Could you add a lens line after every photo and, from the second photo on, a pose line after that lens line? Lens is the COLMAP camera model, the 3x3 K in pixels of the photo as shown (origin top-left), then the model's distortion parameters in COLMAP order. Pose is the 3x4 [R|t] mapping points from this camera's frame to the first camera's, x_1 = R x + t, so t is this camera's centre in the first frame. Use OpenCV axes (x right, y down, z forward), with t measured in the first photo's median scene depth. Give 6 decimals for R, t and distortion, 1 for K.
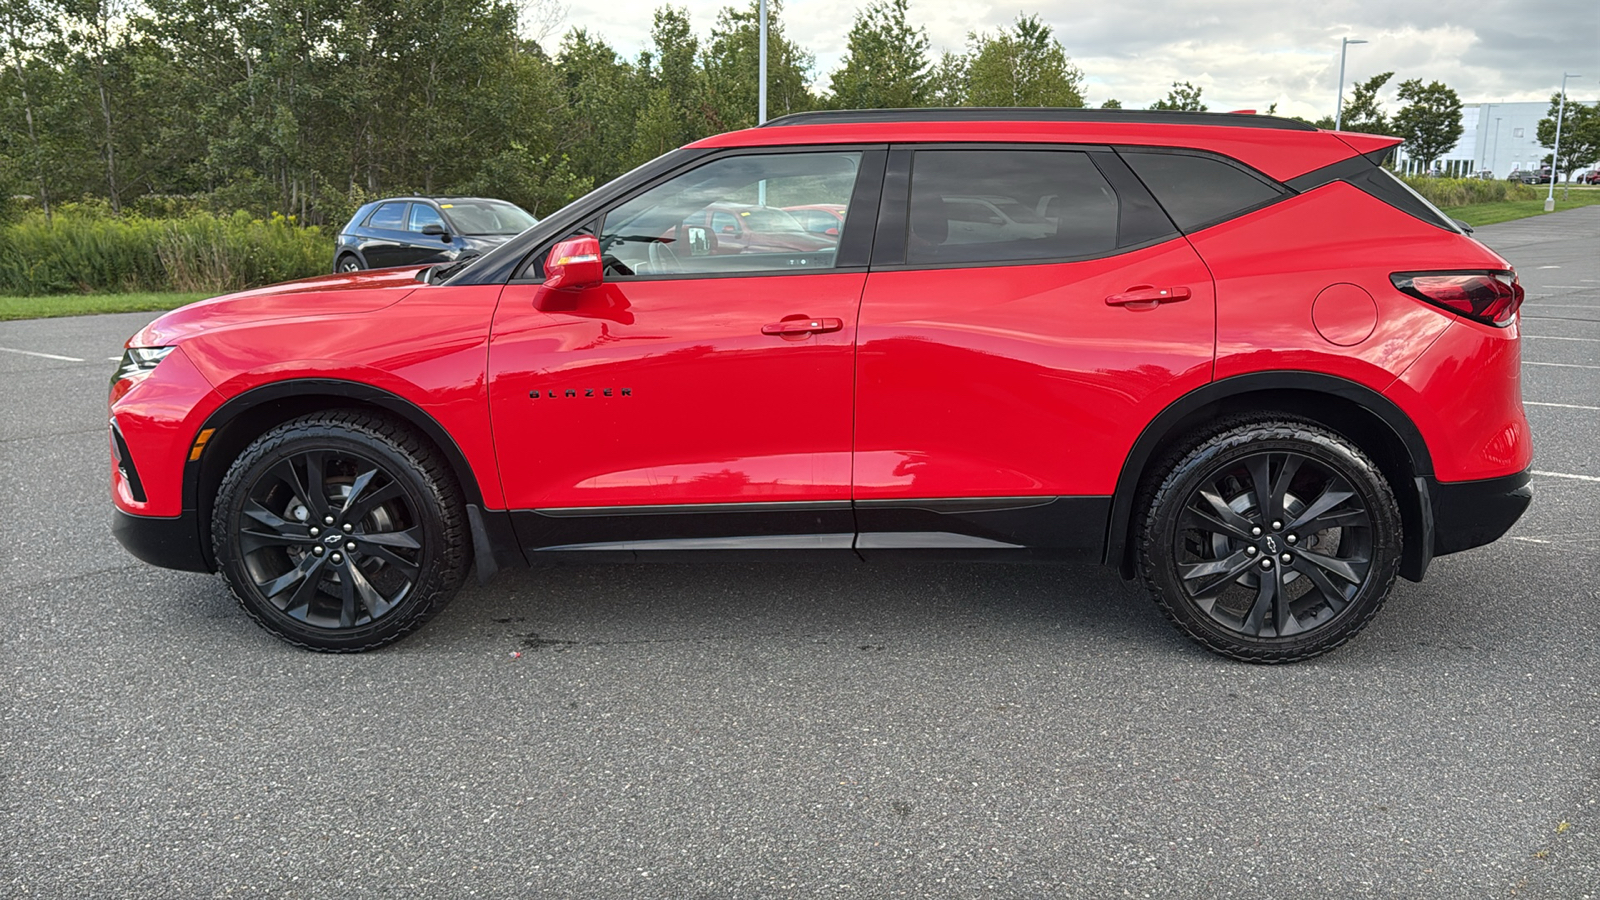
lens RADIAL K [[1369.5, 0, 831.4], [0, 1369.5, 445.0], [0, 0, 1]] dist [0.140947, -0.228859]
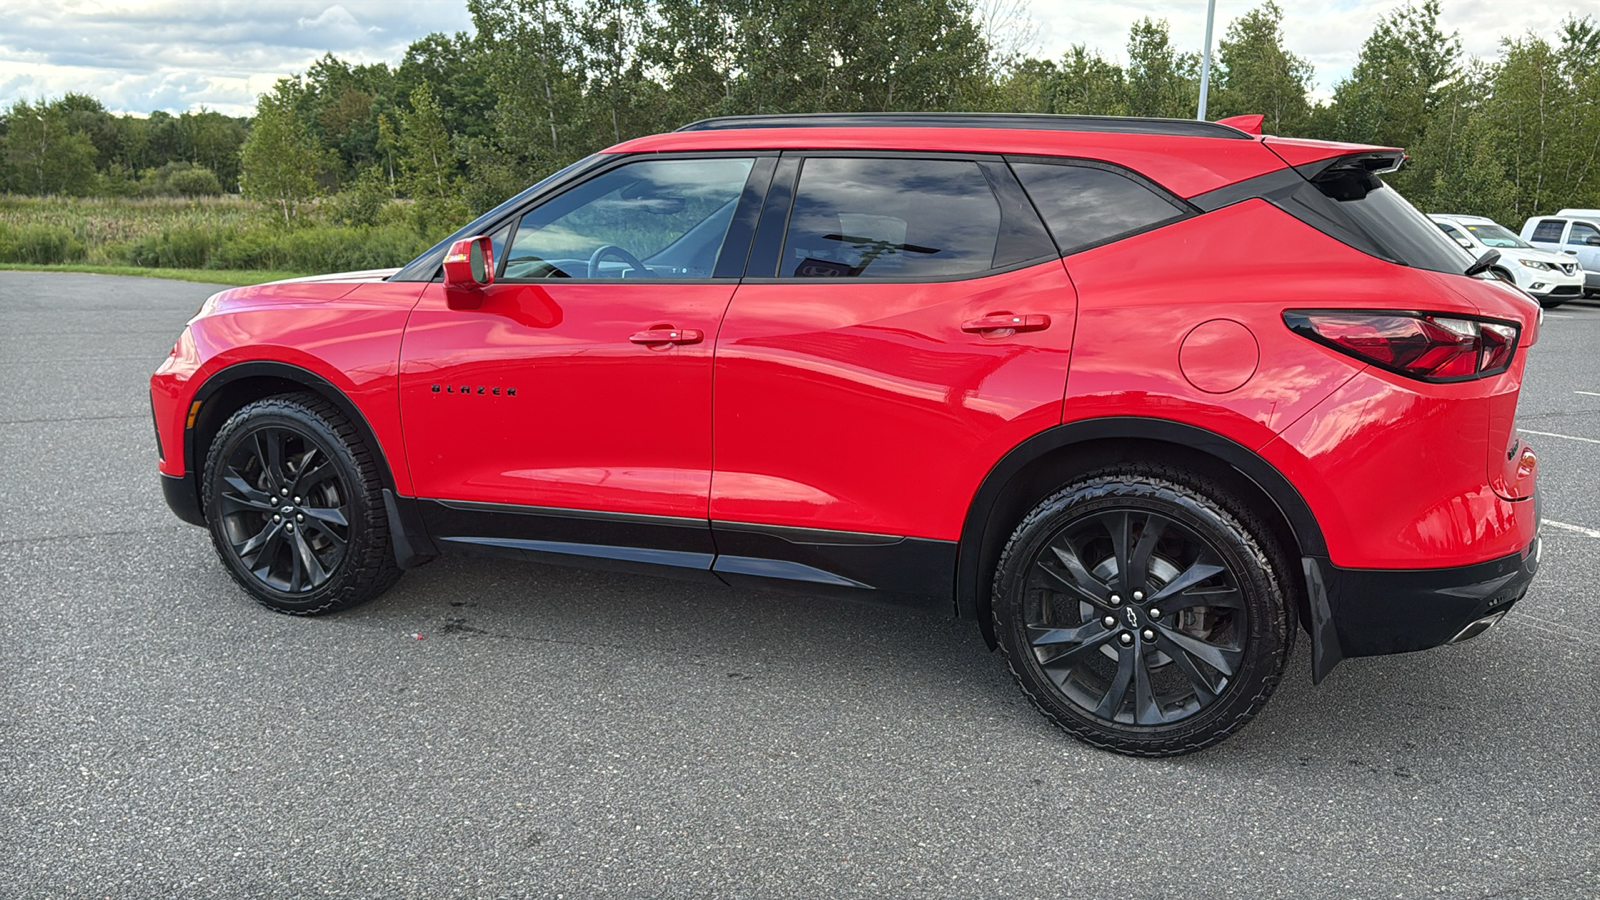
lens RADIAL K [[1369.4, 0, 844.6], [0, 1369.4, 454.3], [0, 0, 1]] dist [0.104101, -0.163021]
pose [[0.936402, 0.080872, -0.341485, 0.417187], [-0.082394, 0.996549, 0.010072, -0.022328], [0.341121, 0.018705, 0.939833, 0.124875]]
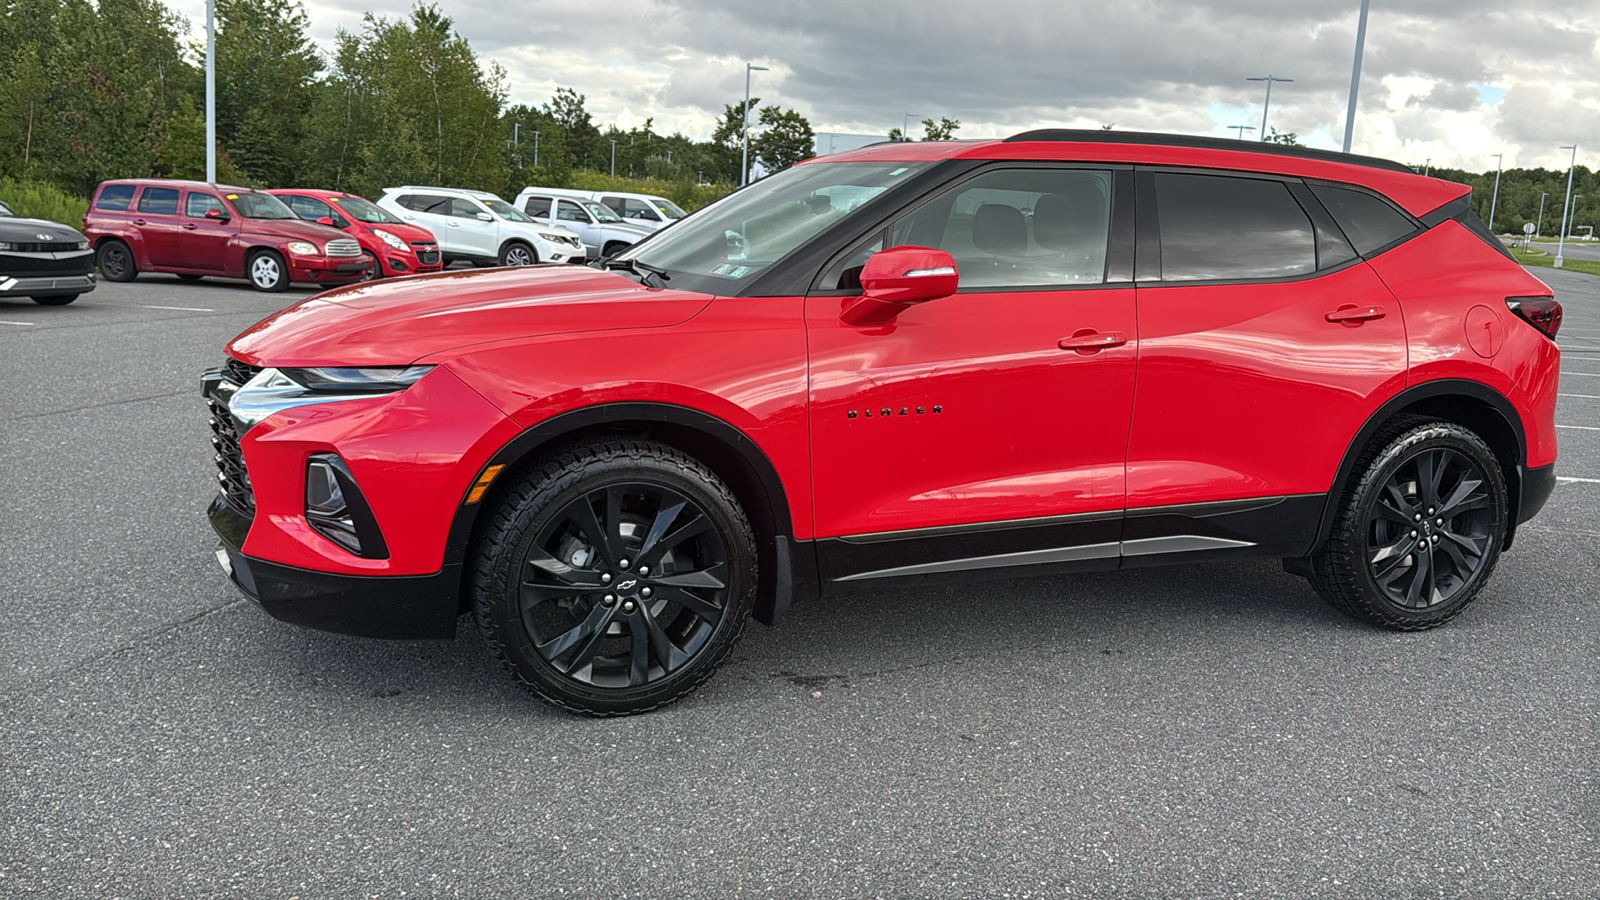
lens RADIAL K [[1369.4, 0, 844.6], [0, 1369.4, 454.3], [0, 0, 1]] dist [0.104101, -0.163021]
pose [[0.892858, -0.035383, 0.448947, -0.617037], [0.032814, 0.999370, 0.013505, -0.021244], [-0.449142, 0.002674, 0.893456, 0.168787]]
